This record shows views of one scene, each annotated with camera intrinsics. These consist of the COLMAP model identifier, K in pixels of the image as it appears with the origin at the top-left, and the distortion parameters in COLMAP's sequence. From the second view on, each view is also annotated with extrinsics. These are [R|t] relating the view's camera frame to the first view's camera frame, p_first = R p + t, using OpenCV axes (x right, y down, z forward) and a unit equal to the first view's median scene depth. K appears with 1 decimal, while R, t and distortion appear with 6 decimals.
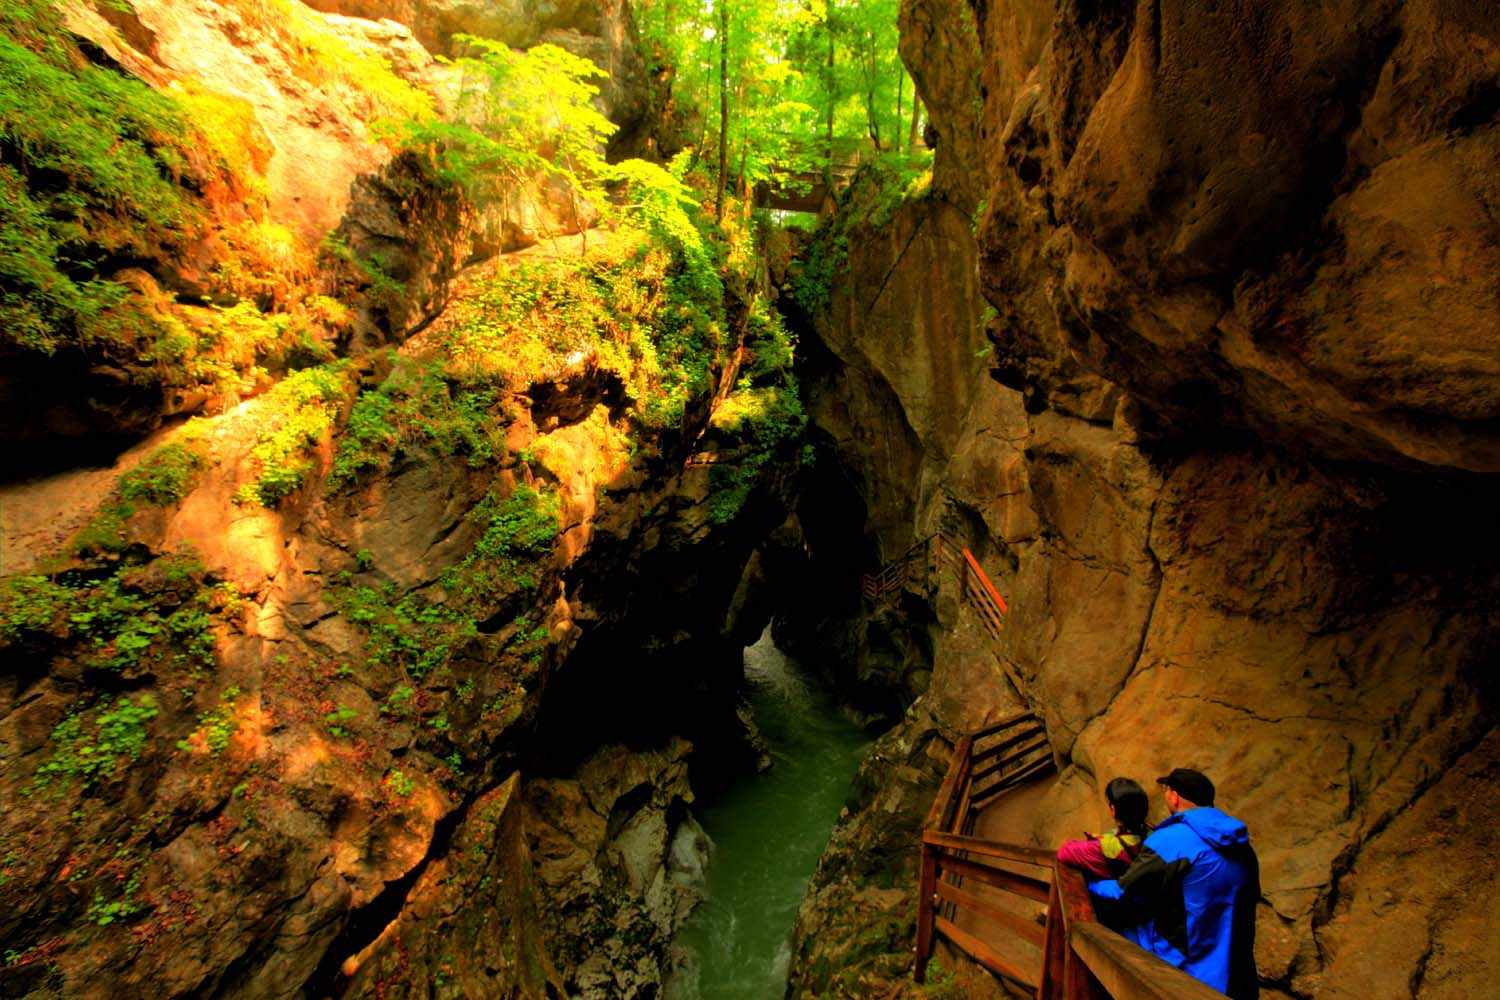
lens RADIAL K [[680.0, 0, 742.6], [0, 680.0, 506.7], [0, 0, 1]] dist [-0.055950, 0.023706]
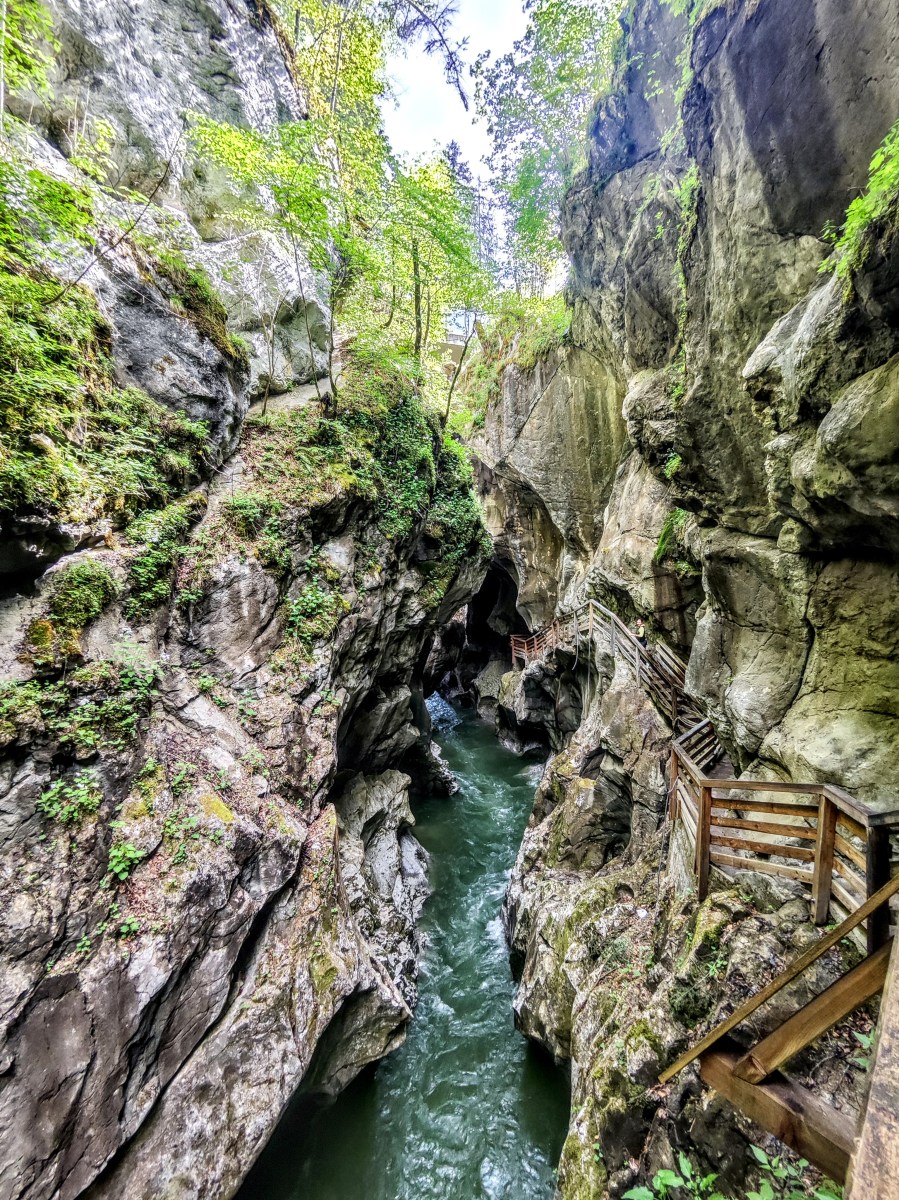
lens RADIAL K [[556.9, 0, 450.1], [0, 556.9, 603.8], [0, 0, 1]] dist [0.017775, -0.000086]
pose [[0.991285, -0.049722, 0.121989, -0.159582], [0.045490, 0.998271, 0.037239, -0.024953], [-0.123629, -0.031365, 0.991833, -0.088019]]
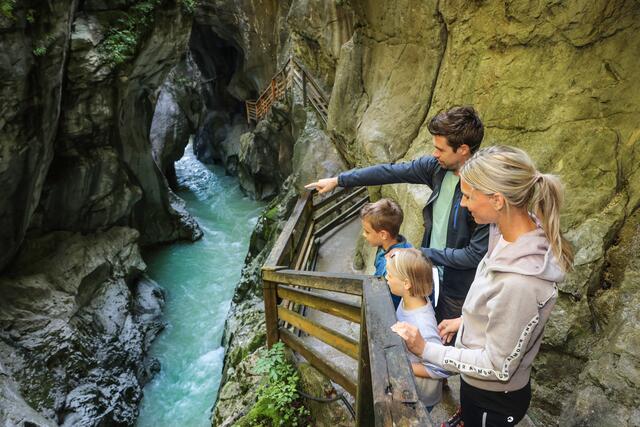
lens RADIAL K [[427.1, 0, 320.0], [0, 427.1, 213.5], [0, 0, 1]] dist [0.003233, 0.001270]
pose [[0.945591, -0.164684, 0.280601, 0.059408], [0.063109, 0.938897, 0.338364, 0.052055], [-0.319178, -0.302246, 0.898205, 0.118205]]
